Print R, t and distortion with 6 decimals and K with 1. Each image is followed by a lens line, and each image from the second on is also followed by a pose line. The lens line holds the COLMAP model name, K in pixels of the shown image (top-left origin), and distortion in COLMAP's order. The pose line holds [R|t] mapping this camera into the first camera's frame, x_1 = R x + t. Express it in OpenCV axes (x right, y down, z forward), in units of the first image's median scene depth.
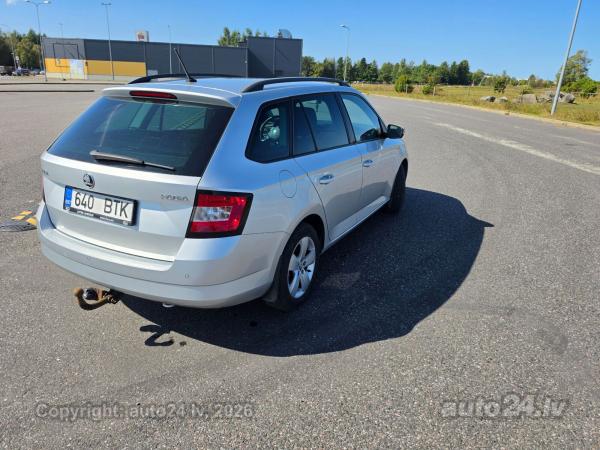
lens RADIAL K [[409.7, 0, 294.8], [0, 409.7, 225.1], [0, 0, 1]] dist [0.050920, -0.056343]
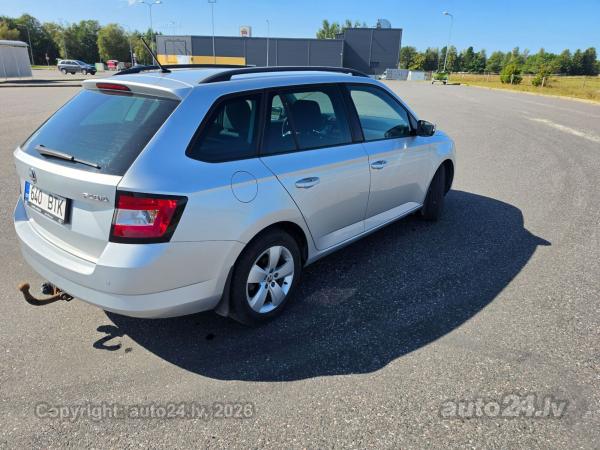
lens RADIAL K [[411.1, 0, 295.5], [0, 411.1, 226.0], [0, 0, 1]] dist [0.039331, -0.041710]
pose [[0.976582, 0.065026, -0.205083, 0.238614], [-0.061494, 0.997829, 0.023556, -0.037032], [0.206170, -0.010393, 0.978461, 0.127031]]
